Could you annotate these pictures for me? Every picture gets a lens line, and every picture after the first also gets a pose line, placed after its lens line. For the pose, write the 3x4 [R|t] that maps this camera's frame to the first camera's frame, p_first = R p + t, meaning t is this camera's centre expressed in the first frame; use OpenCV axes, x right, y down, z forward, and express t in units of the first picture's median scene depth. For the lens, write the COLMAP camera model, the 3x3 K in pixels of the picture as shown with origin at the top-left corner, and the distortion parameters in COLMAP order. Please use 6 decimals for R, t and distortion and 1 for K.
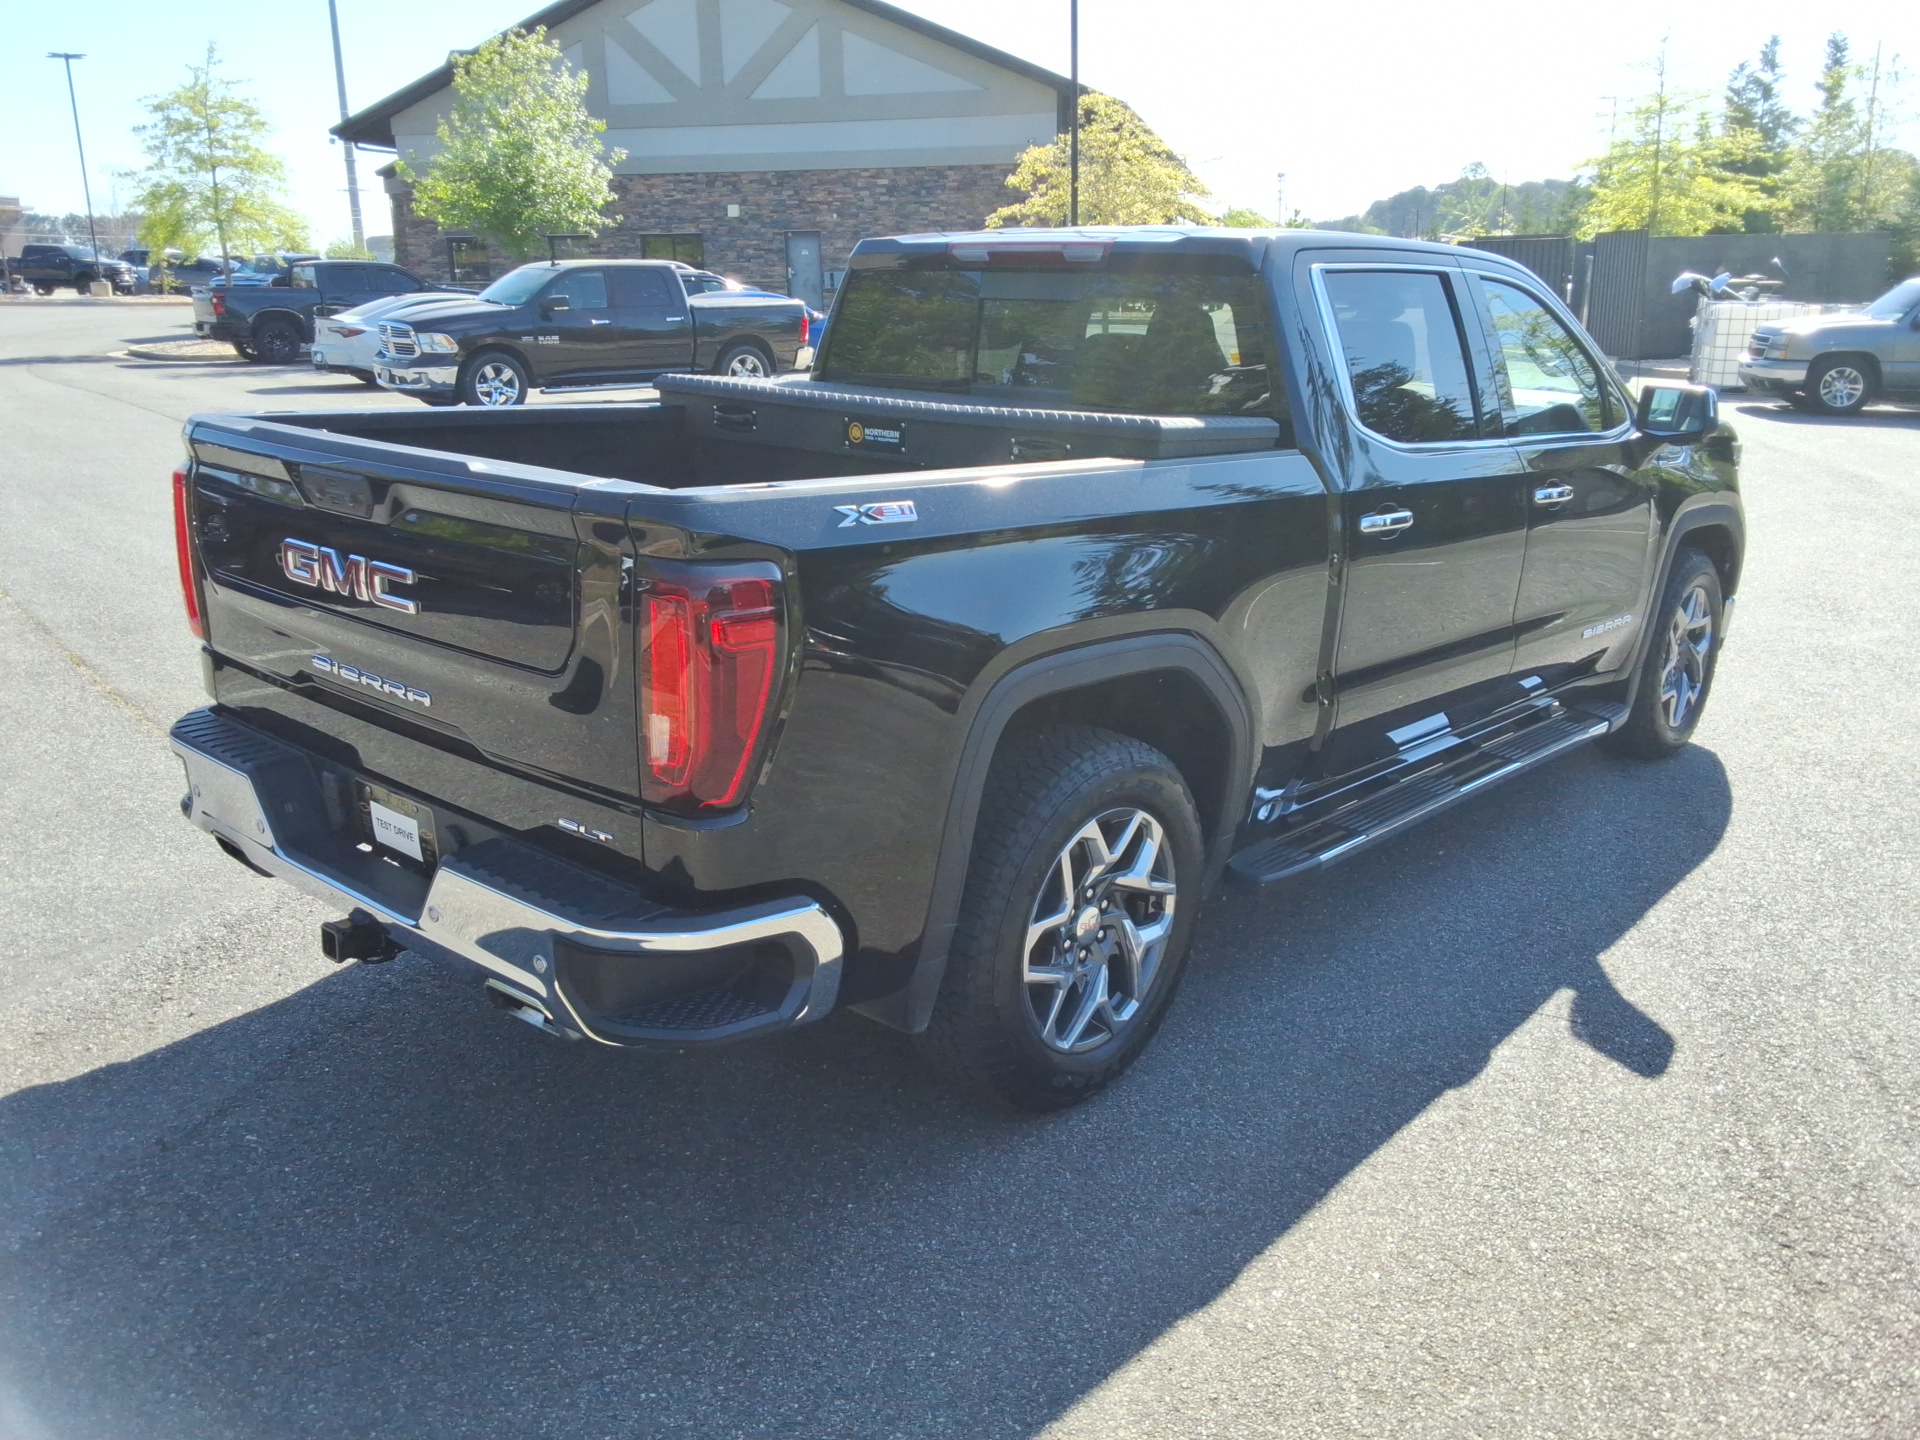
lens RADIAL K [[1581.7, 0, 992.5], [0, 1581.7, 694.6], [0, 0, 1]] dist [0.108196, -0.200126]
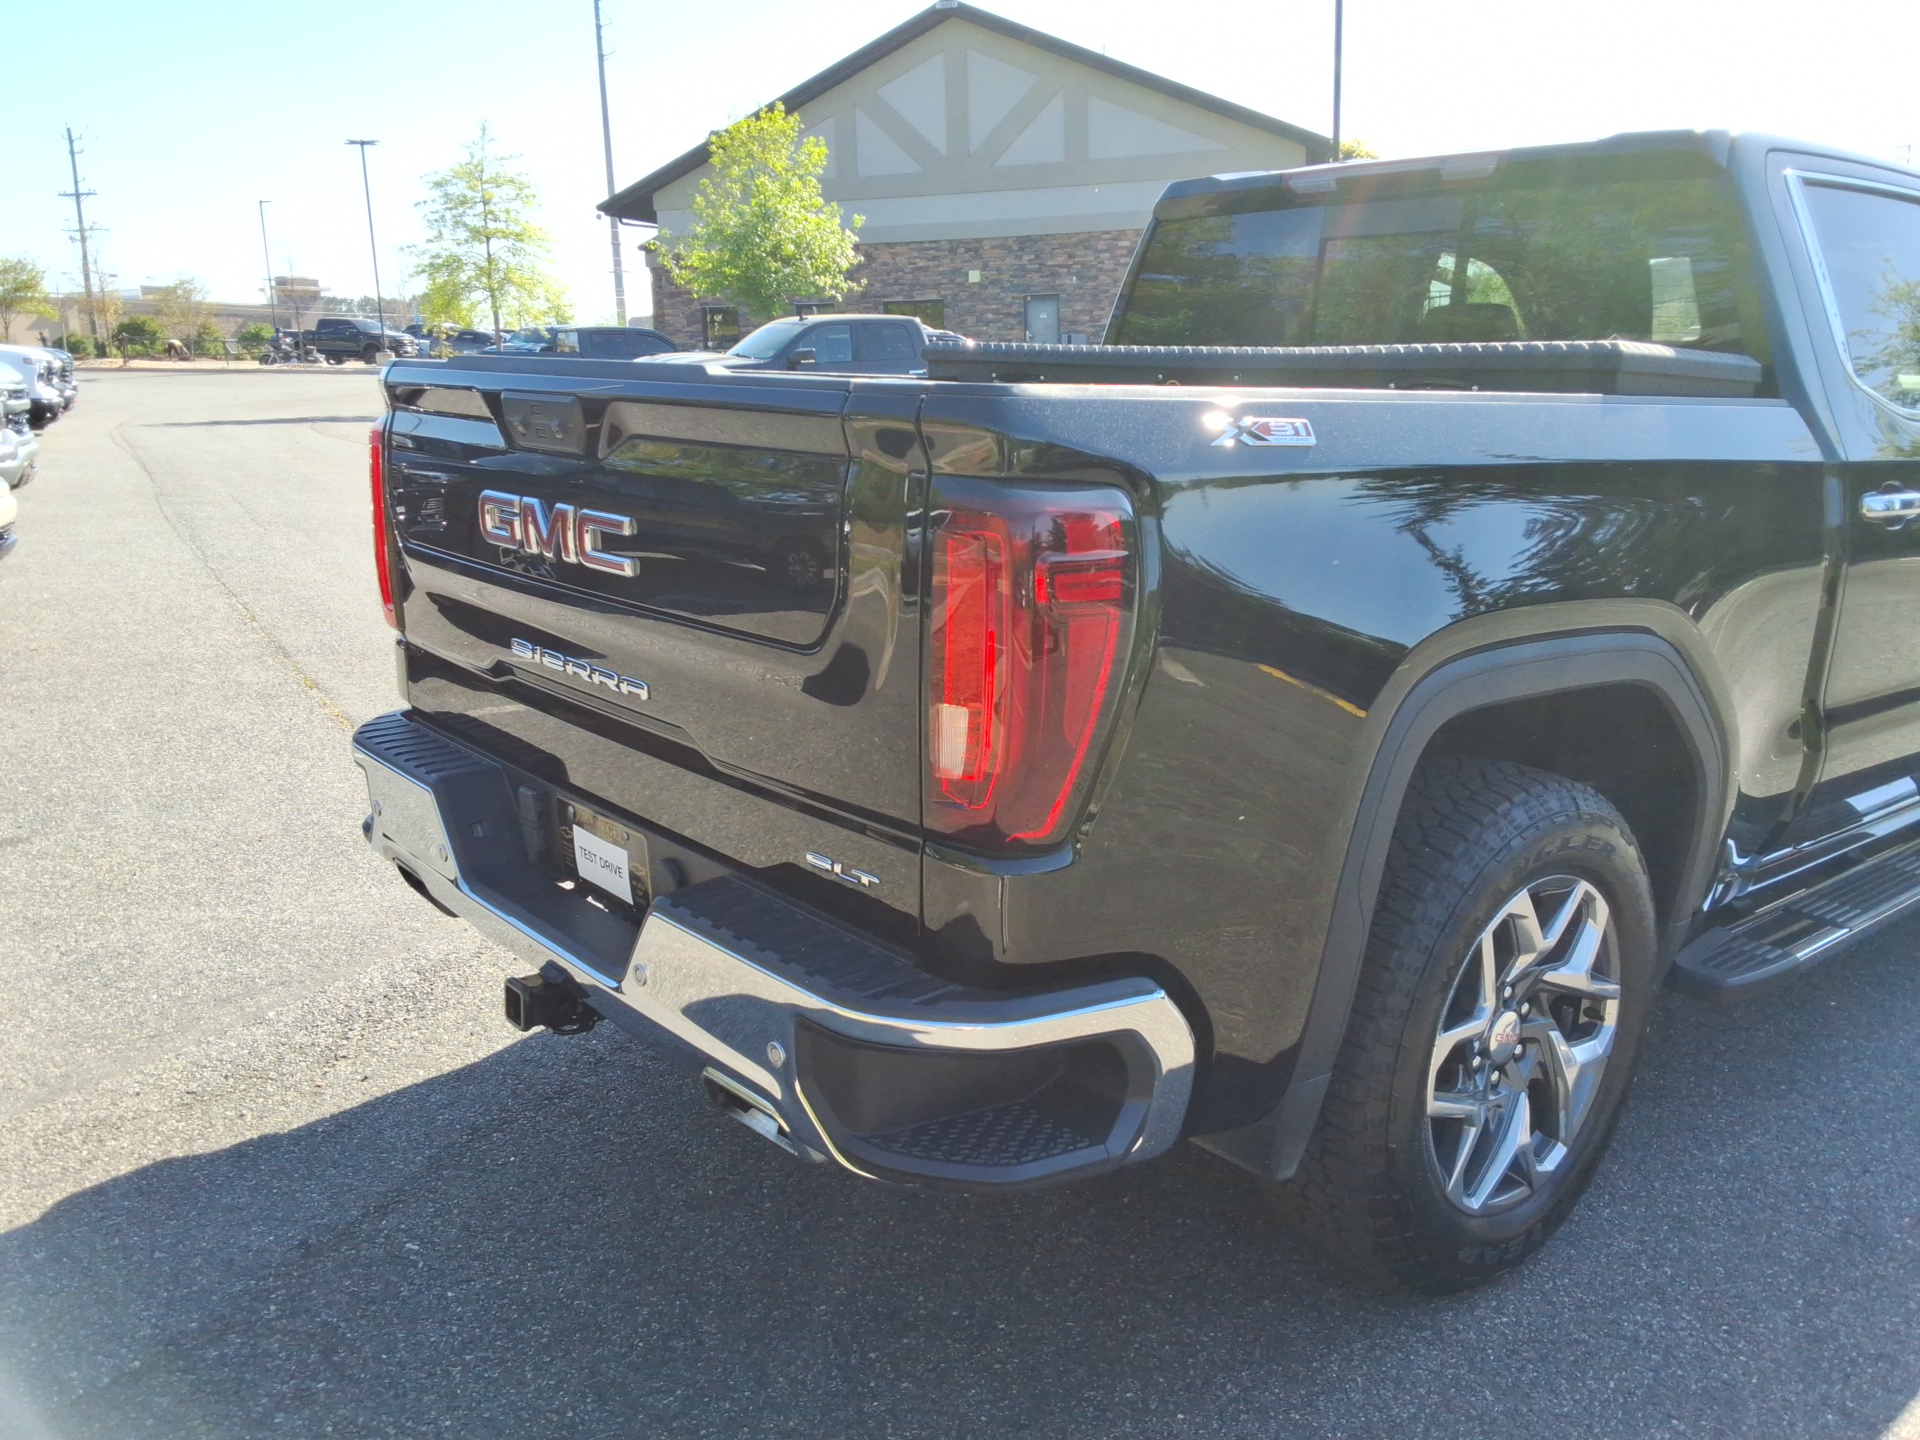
lens RADIAL K [[1573.1, 0, 973.3], [0, 1573.1, 702.2], [0, 0, 1]] dist [0.125005, -0.227951]
pose [[0.988461, 0.024240, -0.149526, -0.062152], [-0.030008, 0.998885, -0.036439, 0.022870], [0.148476, 0.040506, 0.988086, 0.202937]]
